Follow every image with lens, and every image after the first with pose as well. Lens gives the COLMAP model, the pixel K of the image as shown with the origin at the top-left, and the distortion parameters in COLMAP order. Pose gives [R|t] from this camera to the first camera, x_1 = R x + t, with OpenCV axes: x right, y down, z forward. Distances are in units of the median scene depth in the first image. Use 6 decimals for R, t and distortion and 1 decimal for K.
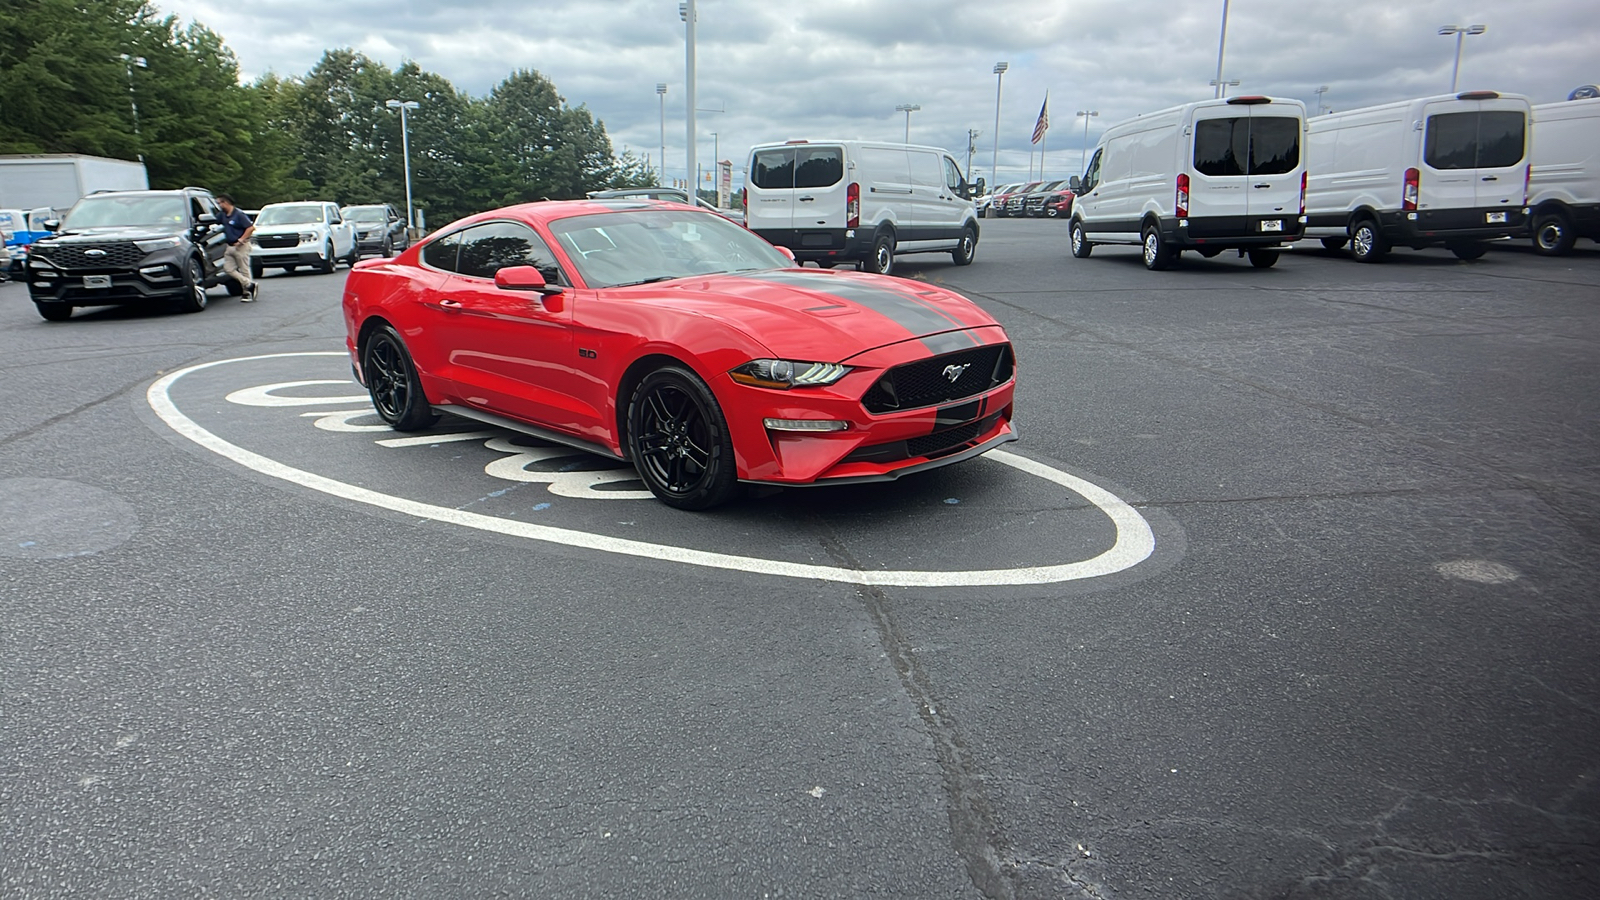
lens RADIAL K [[1028.1, 0, 780.6], [0, 1028.1, 446.7], [0, 0, 1]] dist [-0.013872, 0.007274]
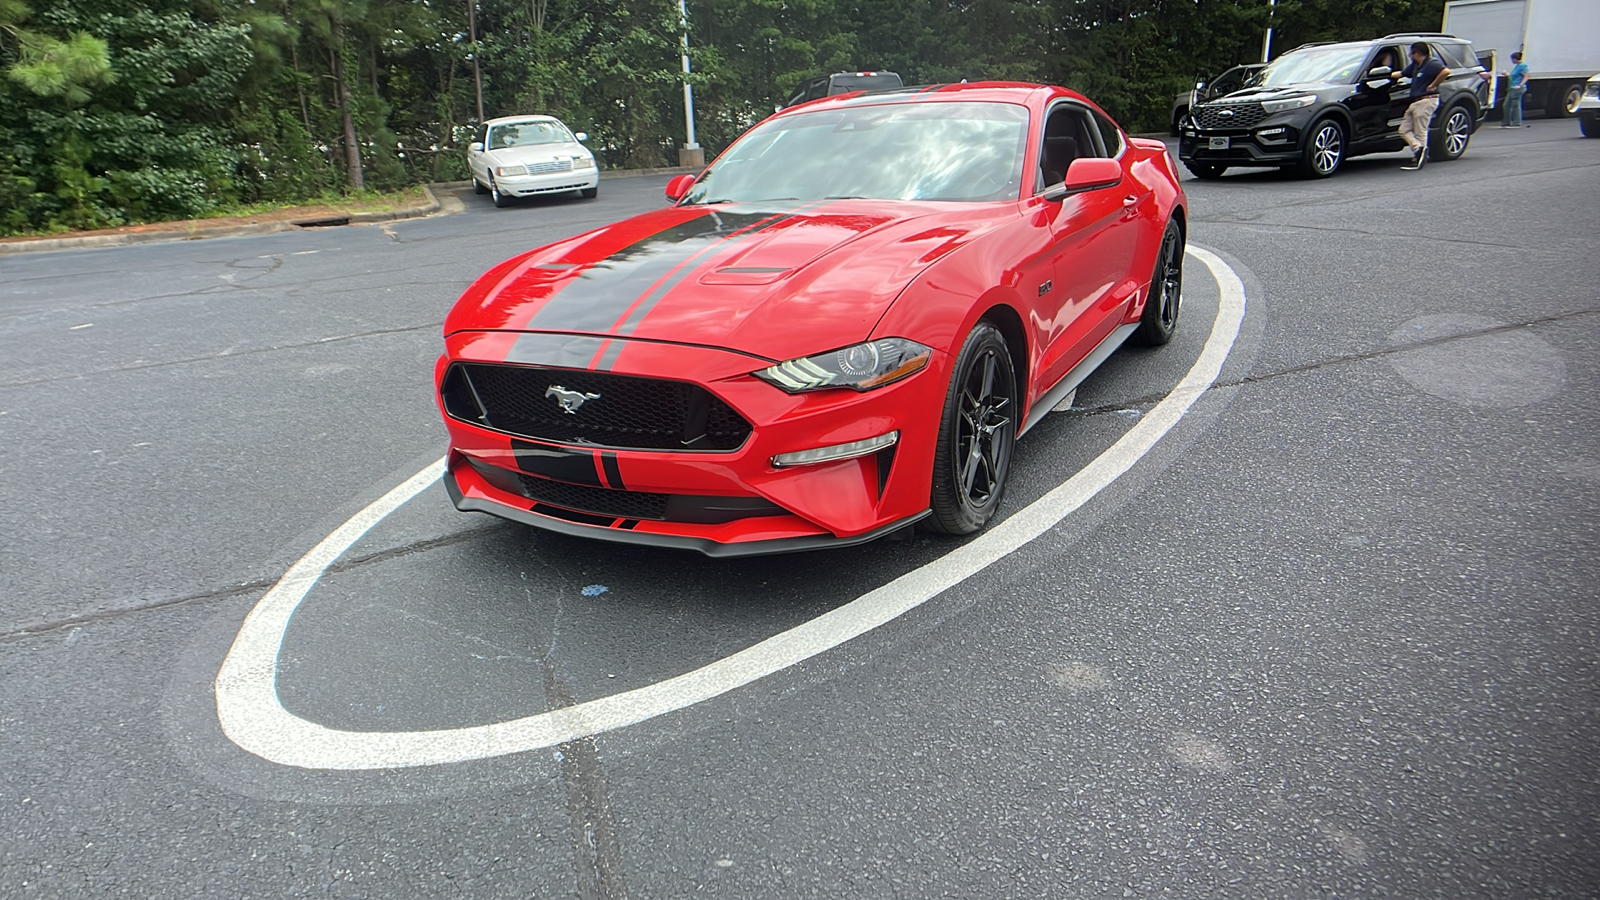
lens RADIAL K [[1028.1, 0, 774.6], [0, 1028.1, 461.2], [0, 0, 1]] dist [-0.013872, 0.007274]
pose [[0.238594, 0.320076, -0.916856, 0.236874], [-0.167336, 0.943551, 0.285849, -0.071314], [0.956594, 0.085221, 0.278686, 0.283899]]
